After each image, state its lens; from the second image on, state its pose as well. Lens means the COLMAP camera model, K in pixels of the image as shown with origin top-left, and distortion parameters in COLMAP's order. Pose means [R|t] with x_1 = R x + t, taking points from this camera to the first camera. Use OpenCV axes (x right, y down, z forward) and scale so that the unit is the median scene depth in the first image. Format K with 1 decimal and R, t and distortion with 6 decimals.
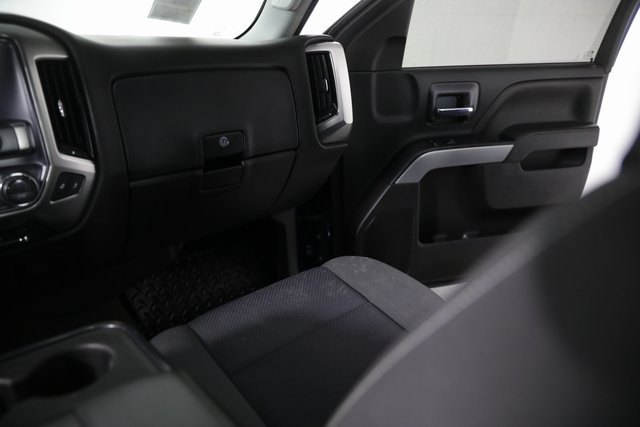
lens RADIAL K [[450.0, 0, 320.0], [0, 450.0, 213.5], [0, 0, 1]] dist [0.004848, 0.001271]
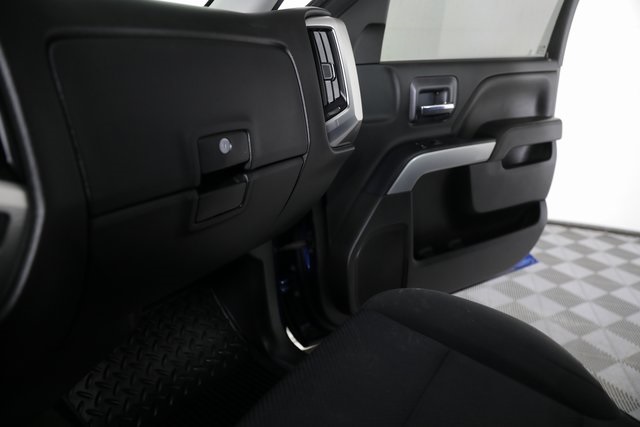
lens RADIAL K [[438.0, 0, 320.0], [0, 438.0, 213.5], [0, 0, 1]] dist [-0.006447, -0.001242]
pose [[0.968606, -0.102849, 0.226328, -0.144643], [0.114494, 0.992662, -0.038904, -0.012762], [-0.220666, 0.063596, 0.973274, 0.216869]]
